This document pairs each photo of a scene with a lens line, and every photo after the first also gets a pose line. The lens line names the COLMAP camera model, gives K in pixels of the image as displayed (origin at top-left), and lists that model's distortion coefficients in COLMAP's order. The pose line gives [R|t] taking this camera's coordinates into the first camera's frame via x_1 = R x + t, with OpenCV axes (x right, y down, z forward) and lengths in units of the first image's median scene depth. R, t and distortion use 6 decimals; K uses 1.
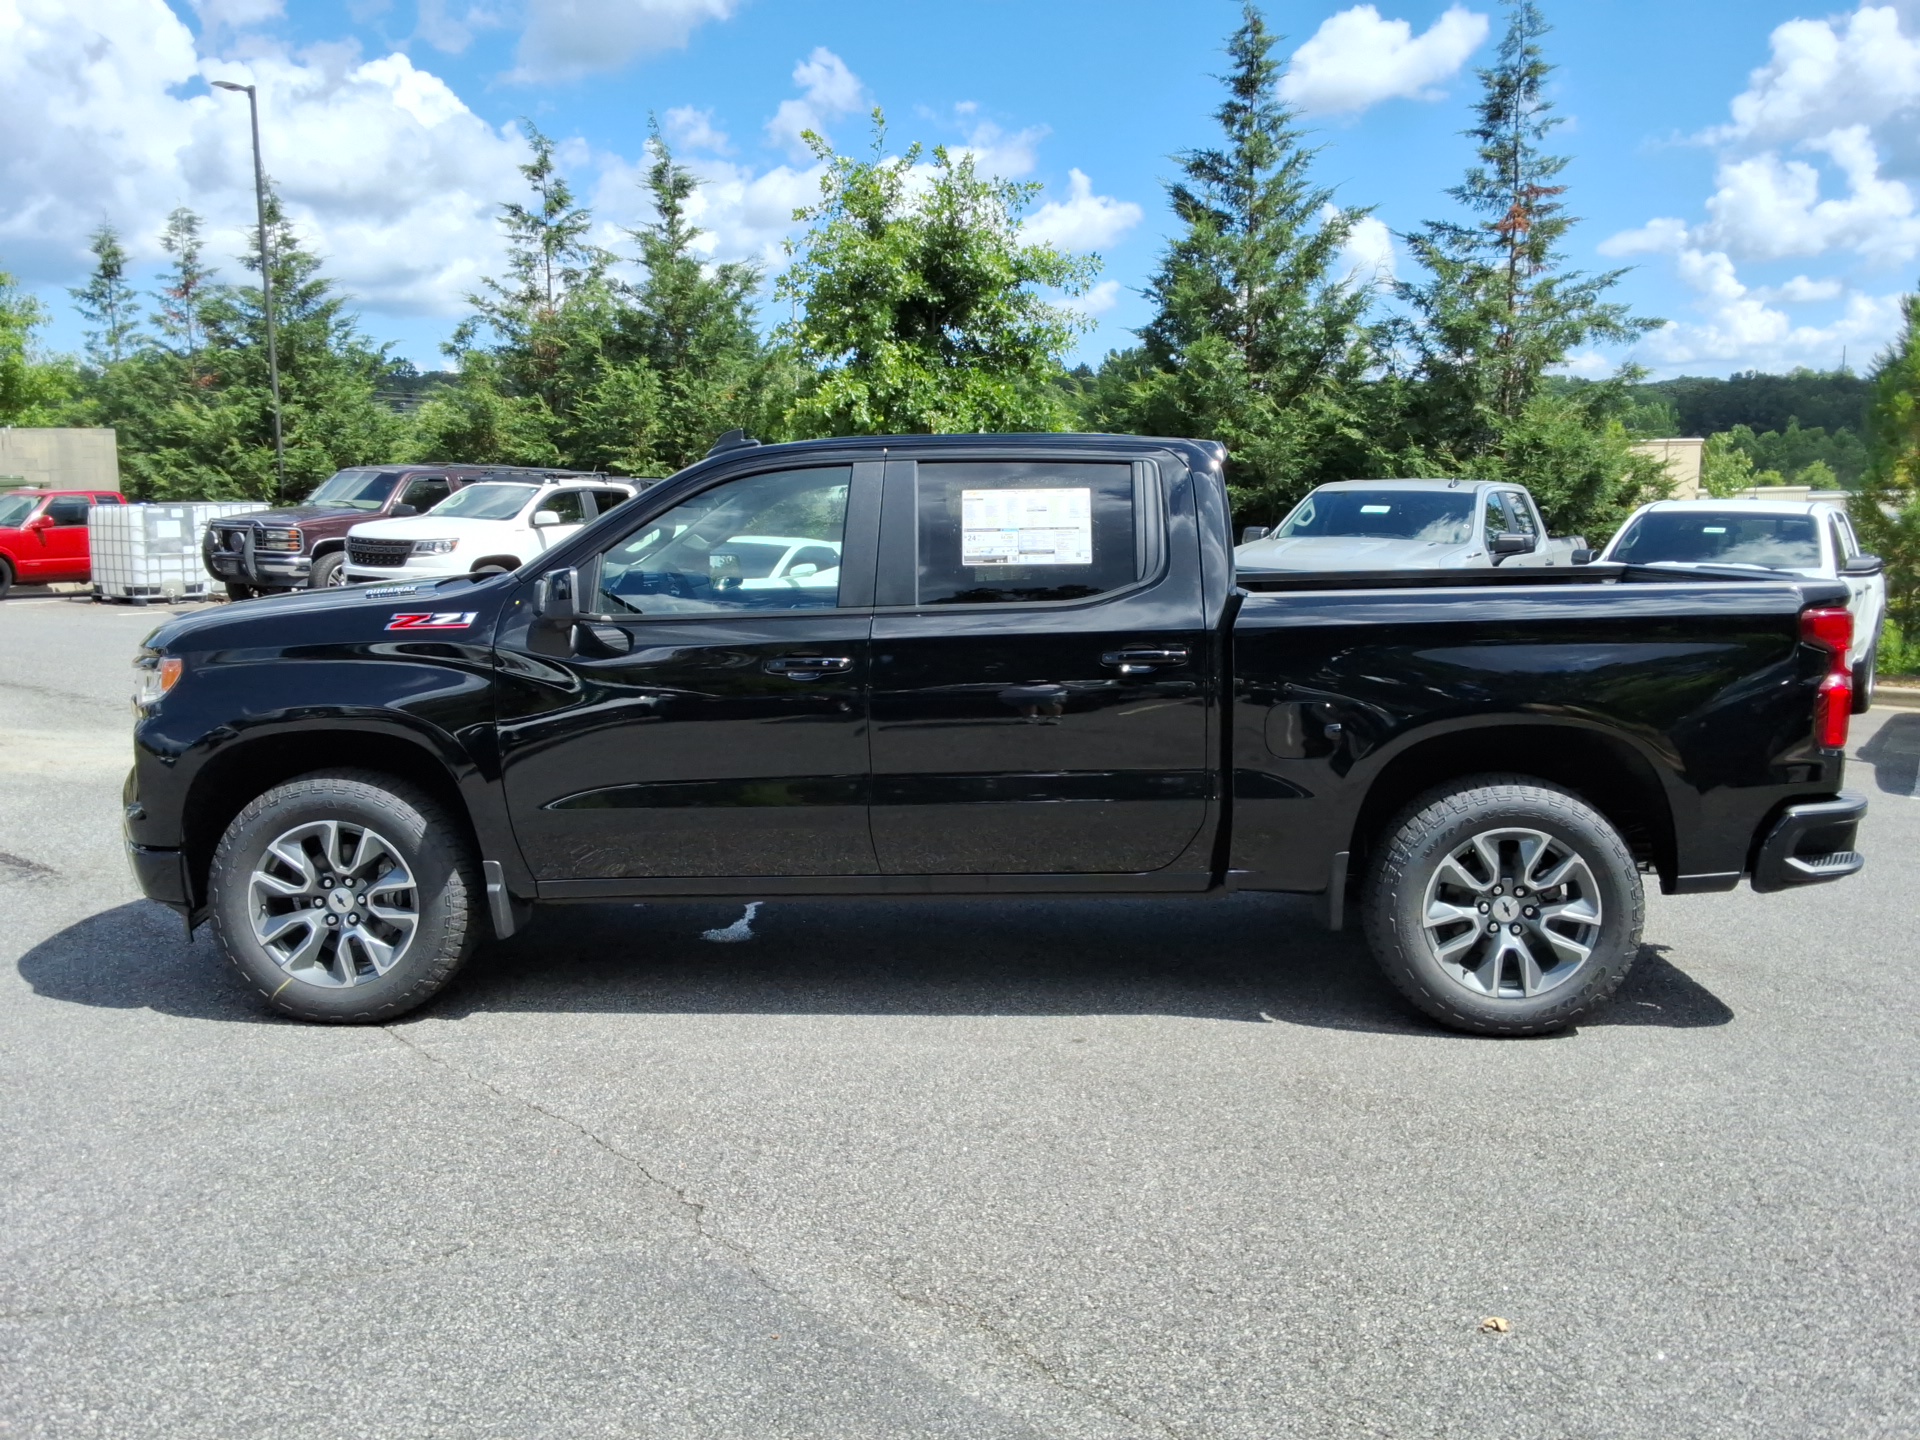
lens RADIAL K [[1571.1, 0, 972.4], [0, 1571.1, 695.3], [0, 0, 1]] dist [0.123877, -0.227059]
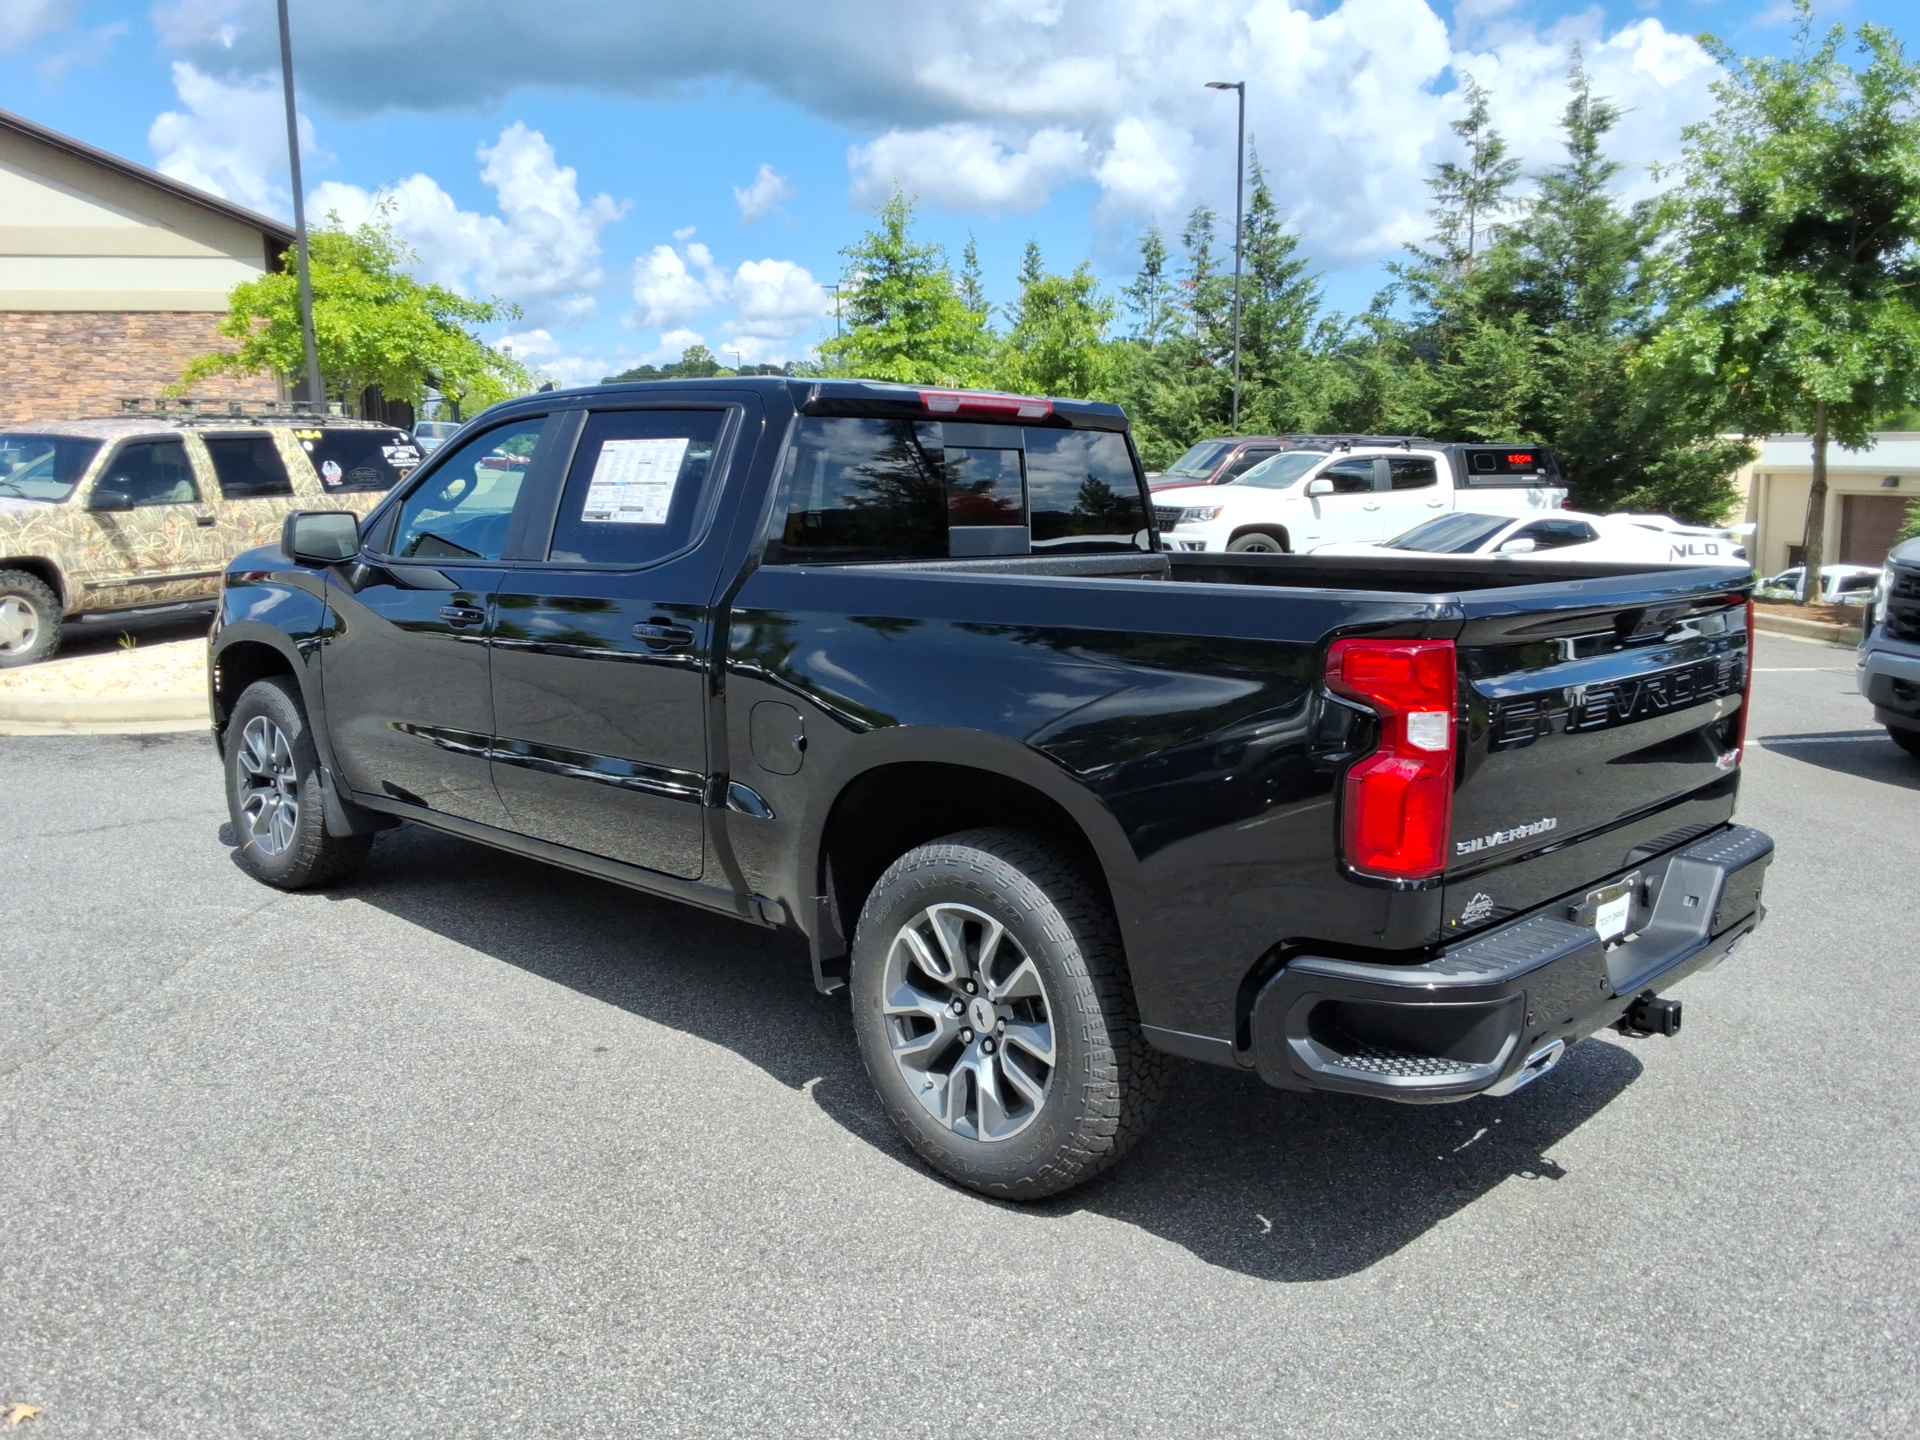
lens RADIAL K [[1546.9, 0, 979.2], [0, 1546.9, 705.3], [0, 0, 1]] dist [0.125702, -0.182502]
pose [[0.750101, 0.103611, -0.653157, 0.171168], [-0.087123, 0.994525, 0.057709, -0.010648], [0.655560, 0.013617, 0.755020, 0.099020]]
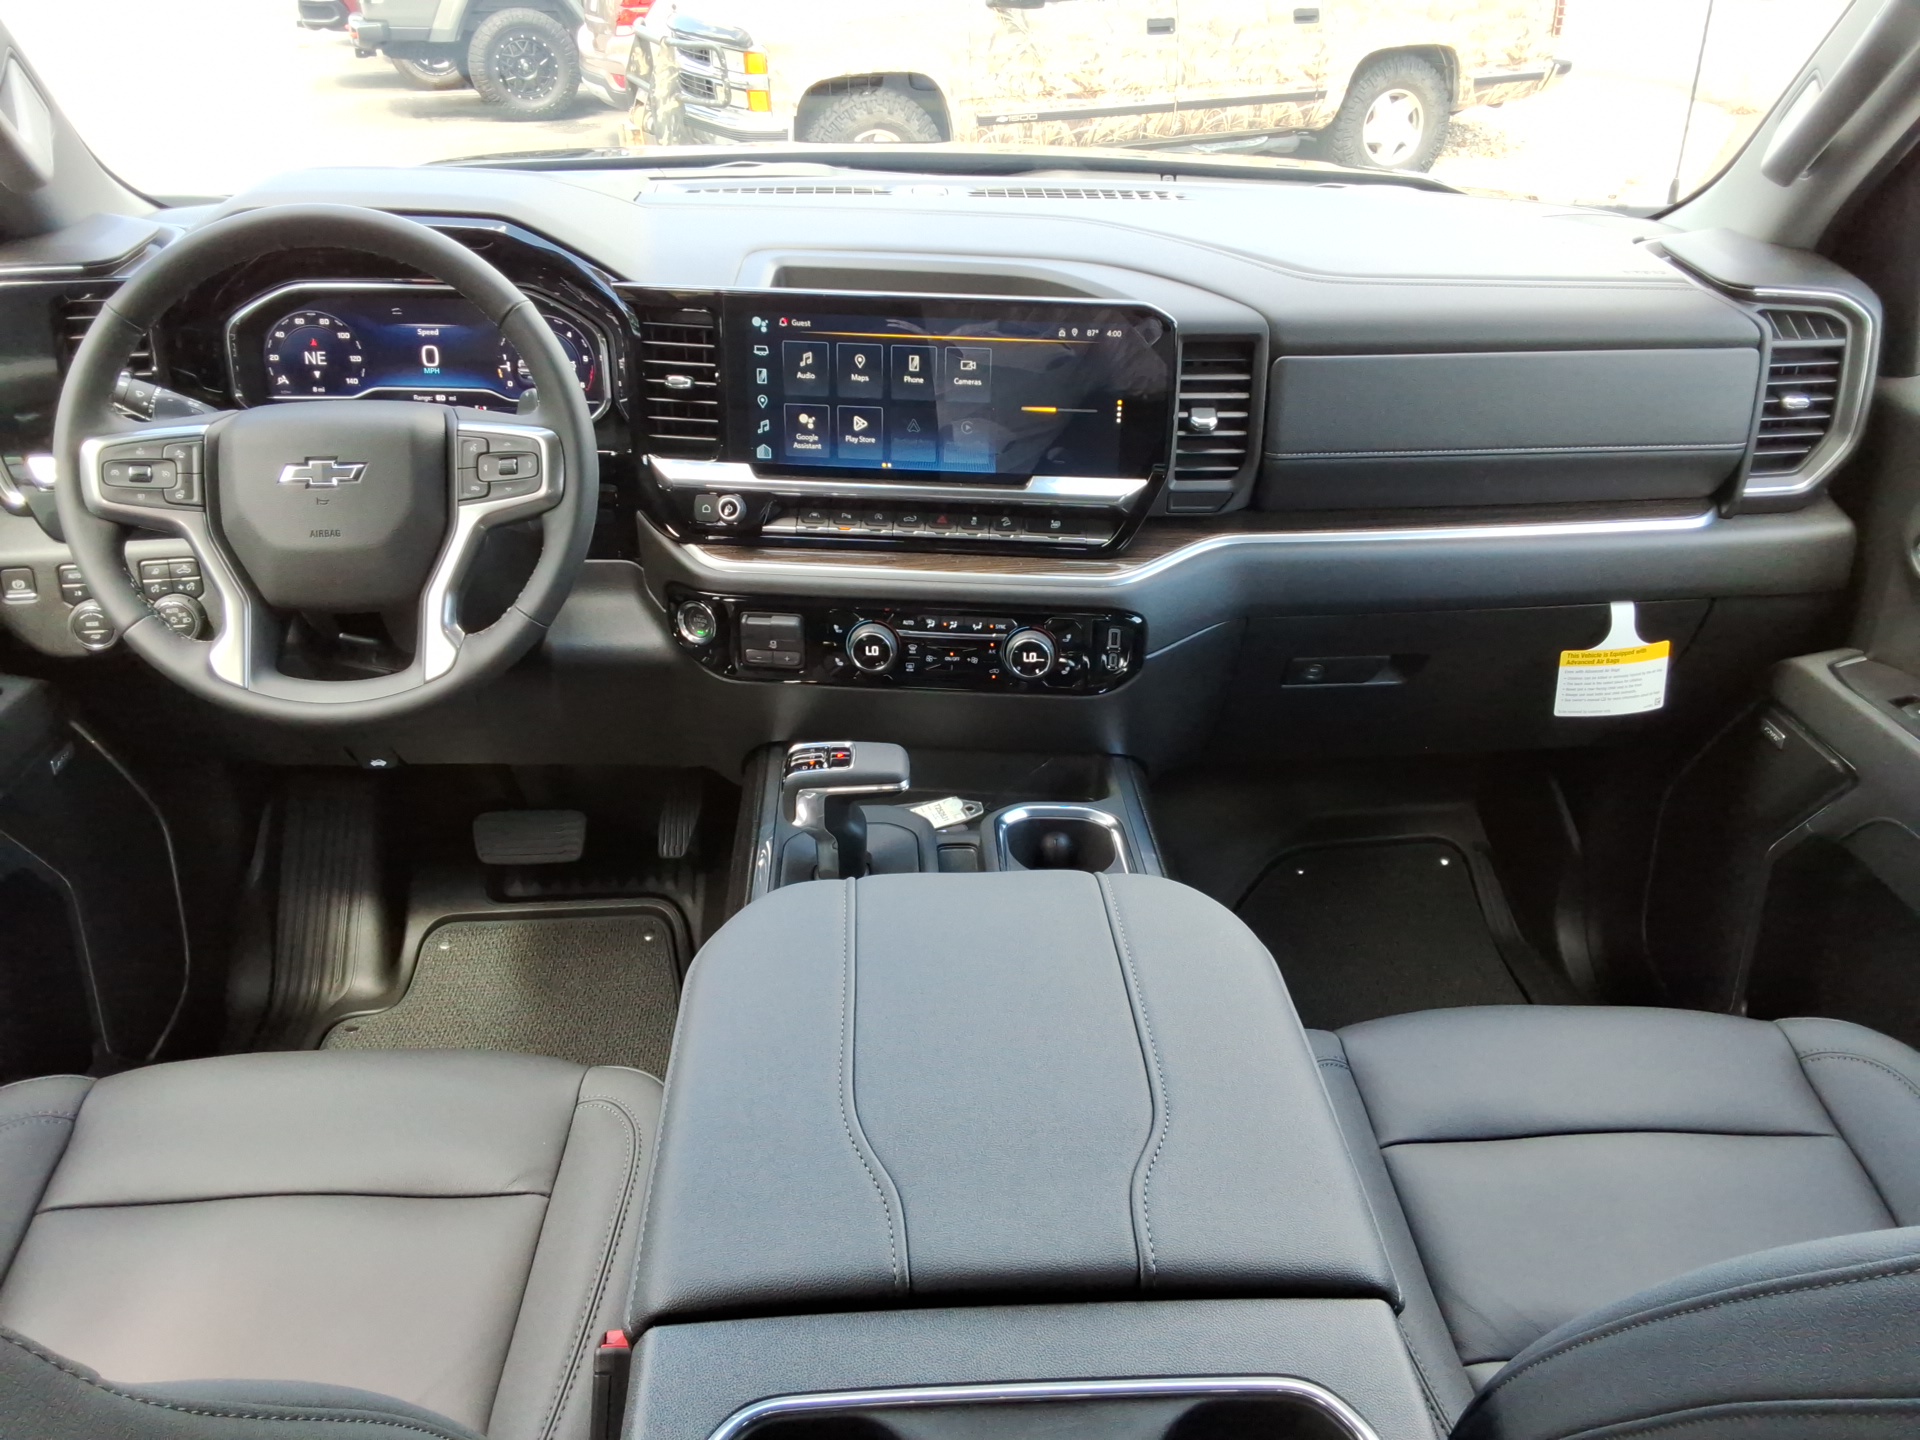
lens RADIAL K [[1550.5, 0, 991.8], [0, 1550.5, 719.1], [0, 0, 1]] dist [0.128136, -0.215198]
pose [[0.103656, 0.448165, -0.887921, 0.010951], [-0.132801, 0.890973, 0.434202, -0.028337], [0.985708, 0.072909, 0.151871, 0.245083]]
